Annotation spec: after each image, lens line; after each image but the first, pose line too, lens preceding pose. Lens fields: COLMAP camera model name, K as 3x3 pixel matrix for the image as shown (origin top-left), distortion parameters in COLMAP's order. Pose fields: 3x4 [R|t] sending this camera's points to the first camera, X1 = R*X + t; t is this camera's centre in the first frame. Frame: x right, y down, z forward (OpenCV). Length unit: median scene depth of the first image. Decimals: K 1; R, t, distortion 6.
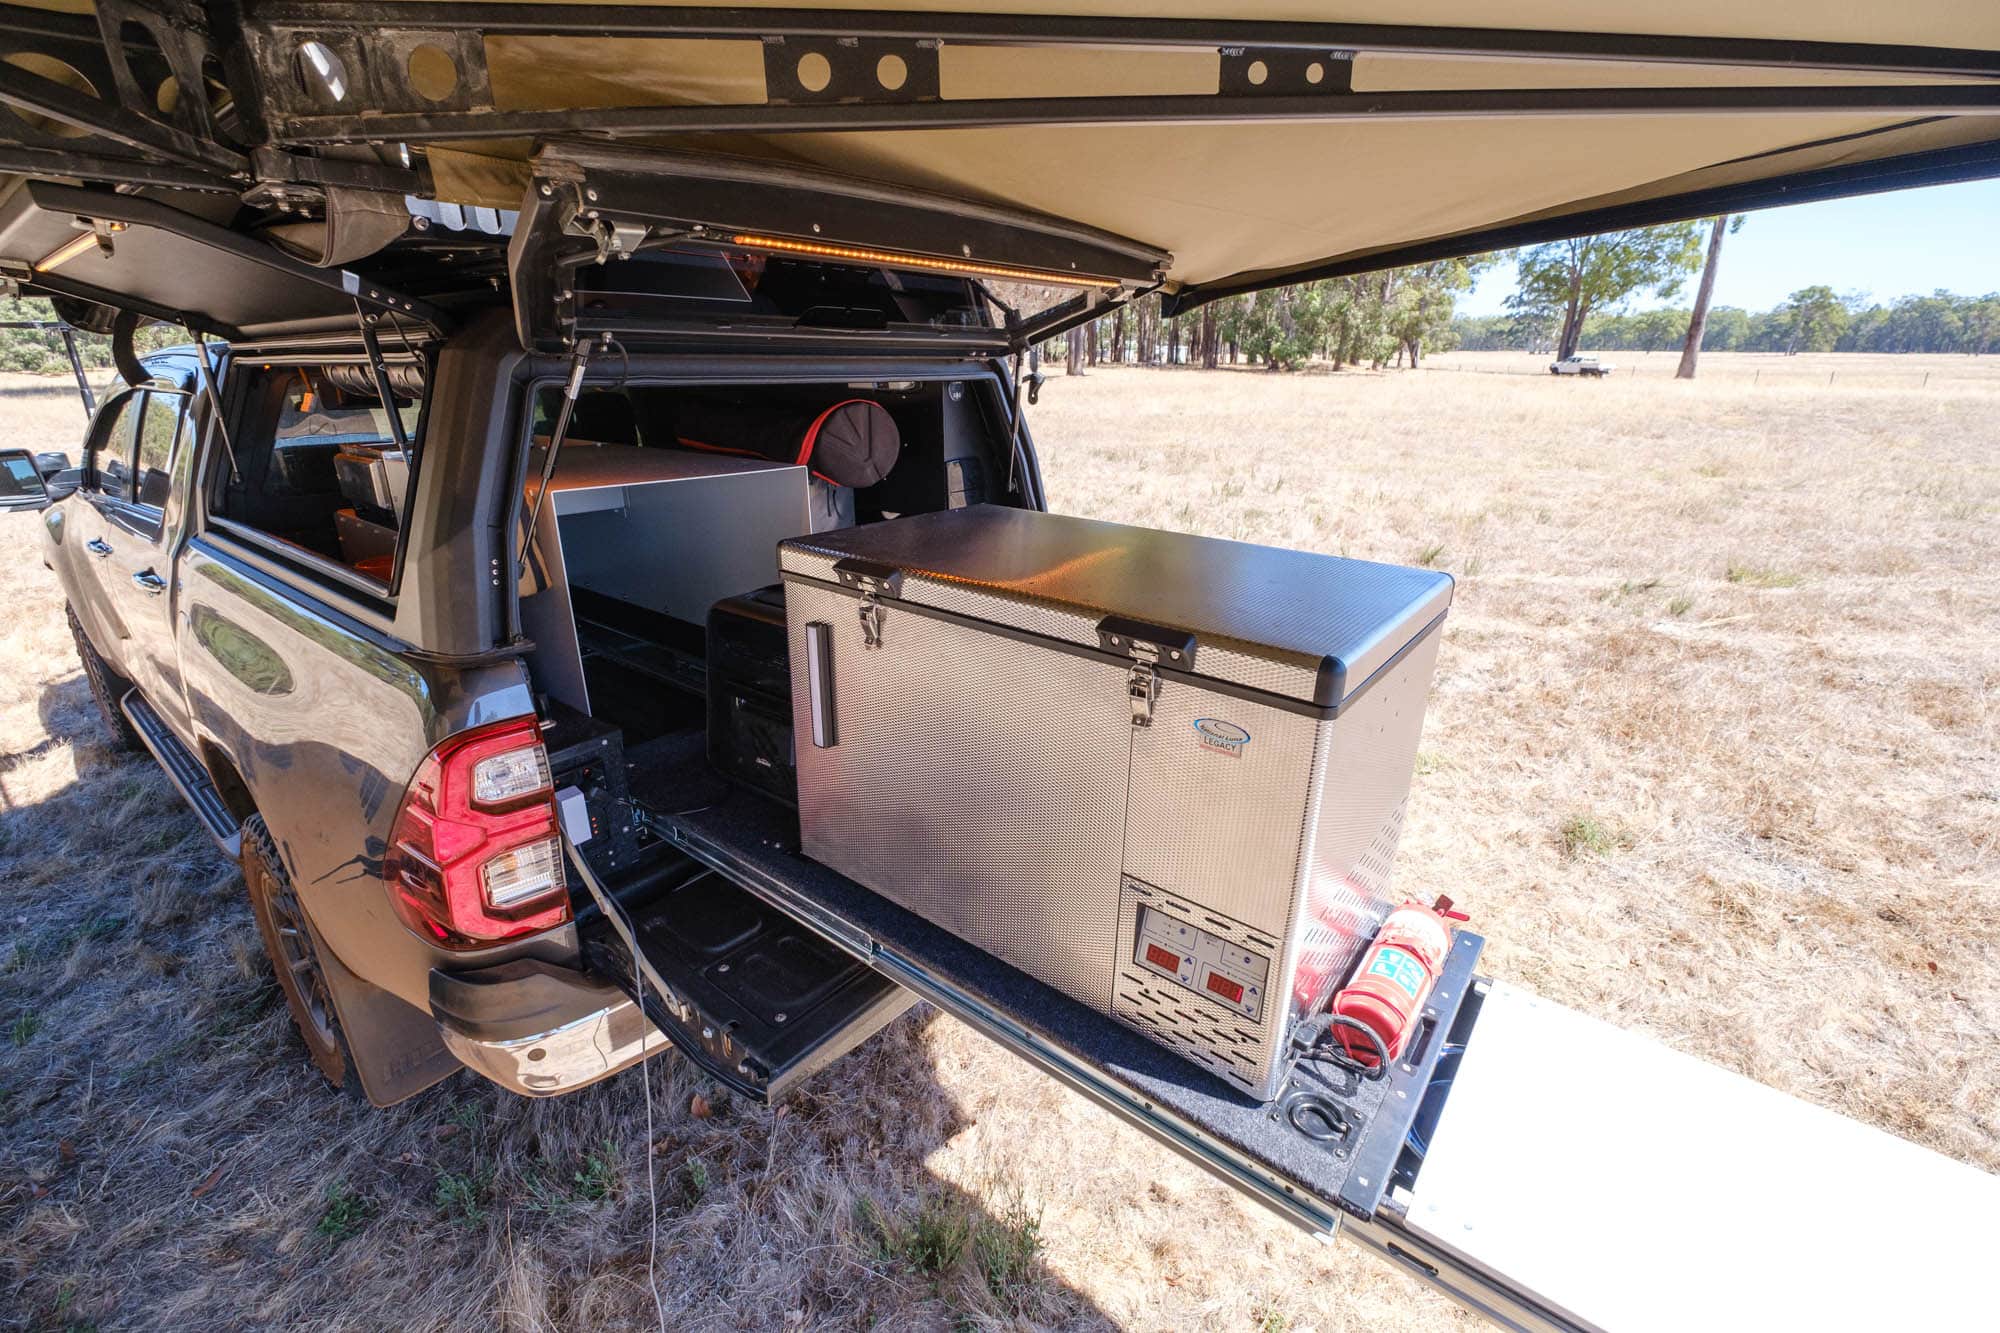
lens RADIAL K [[853.5, 0, 1000.4], [0, 853.5, 667.7], [0, 0, 1]] dist [-0.017582, -0.000332]
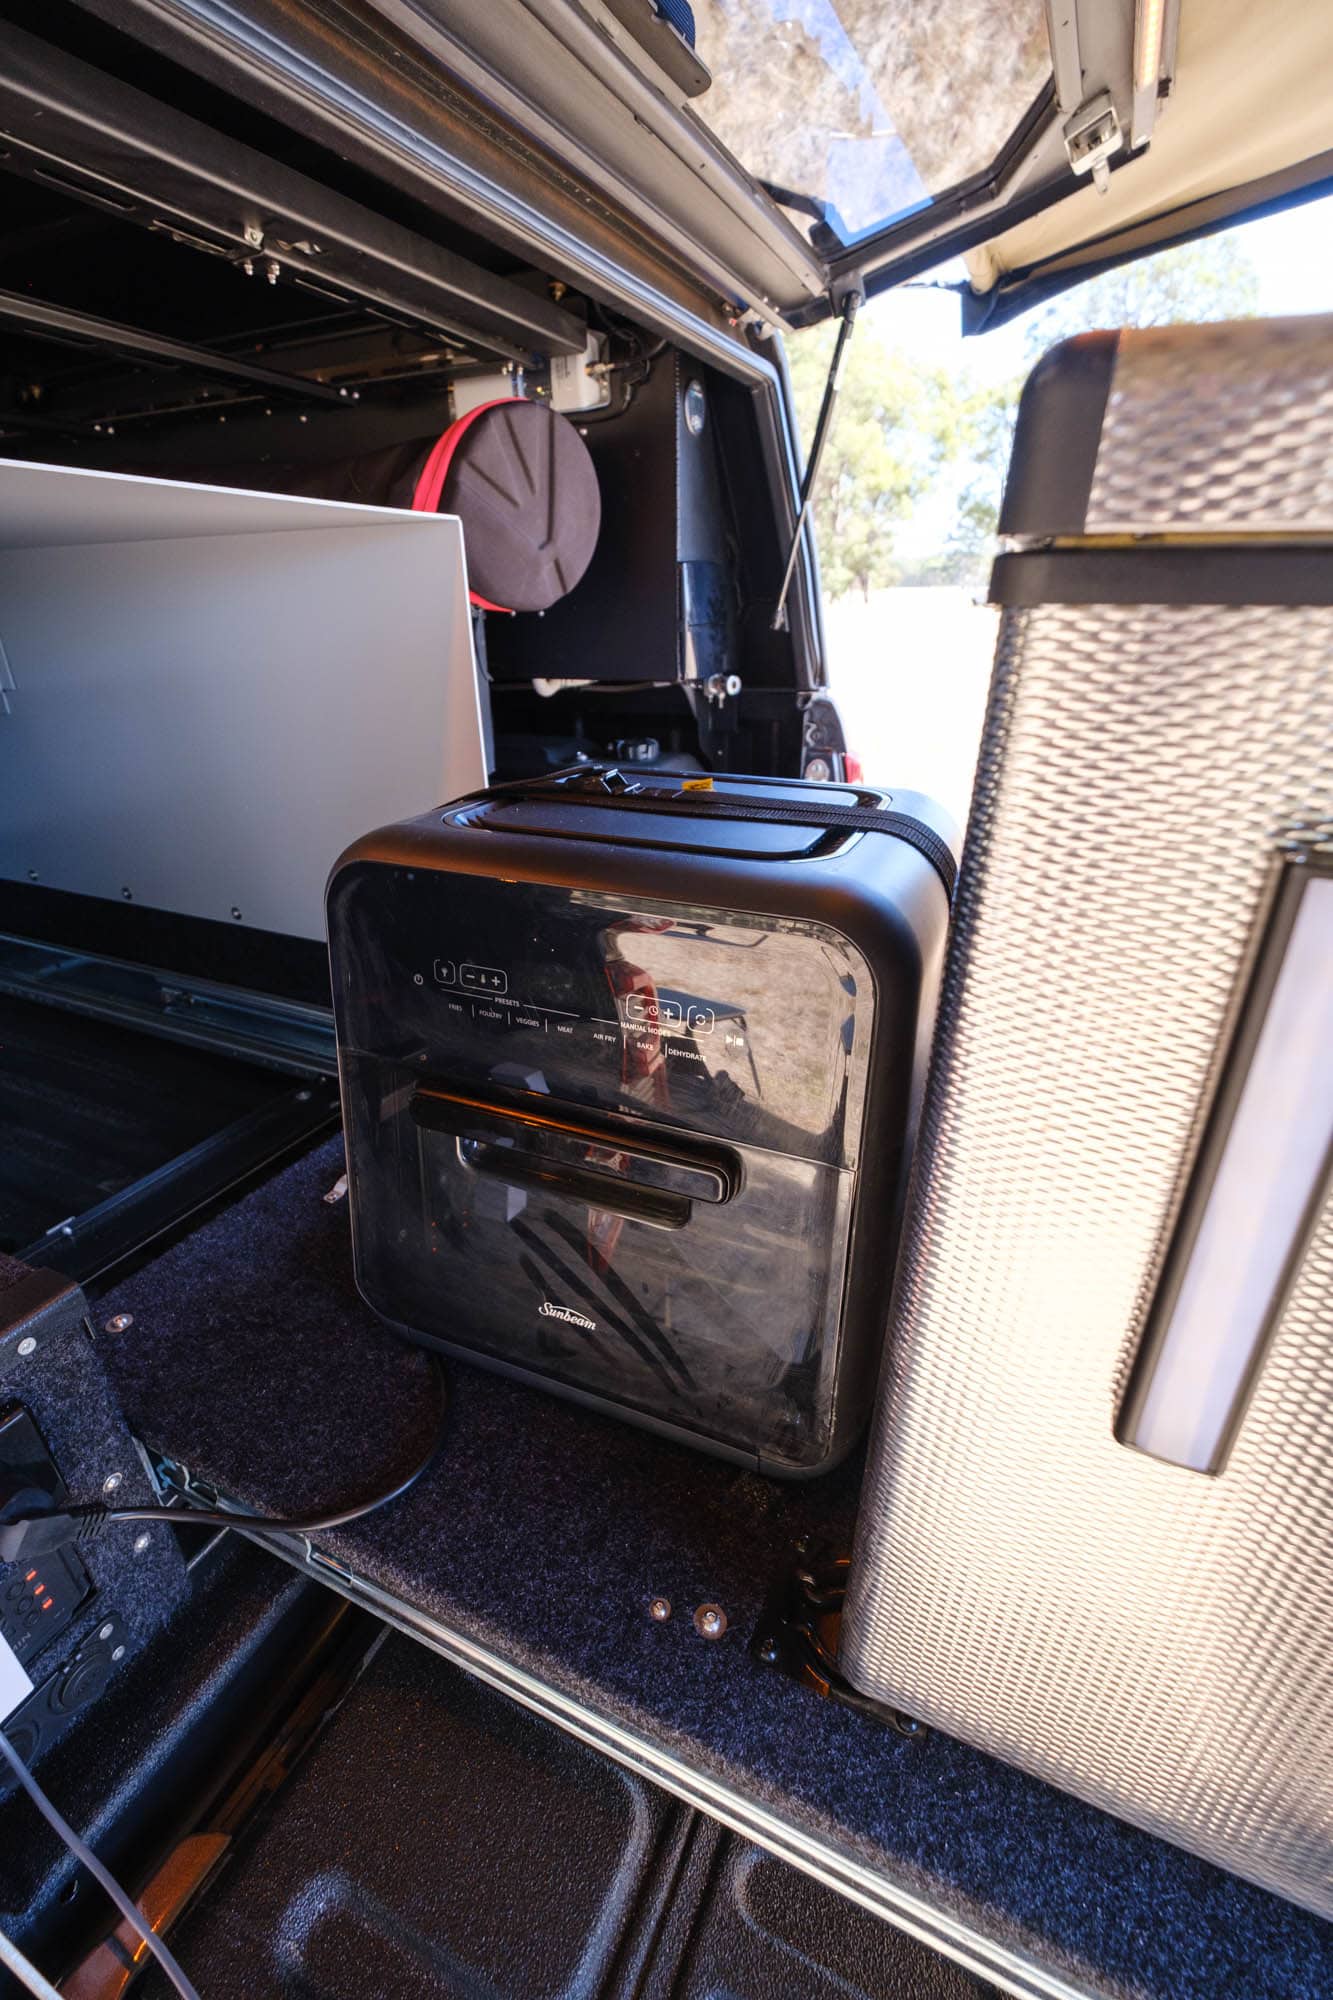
lens RADIAL K [[853.5, 0, 667.2], [0, 853.5, 1008.6], [0, 0, 1]] dist [-0.017582, -0.000332]
pose [[0.973546, -0.108258, 0.201218, -0.188085], [0.087736, 0.990242, 0.108271, -0.026326], [-0.210976, -0.087752, 0.973544, 0.434877]]
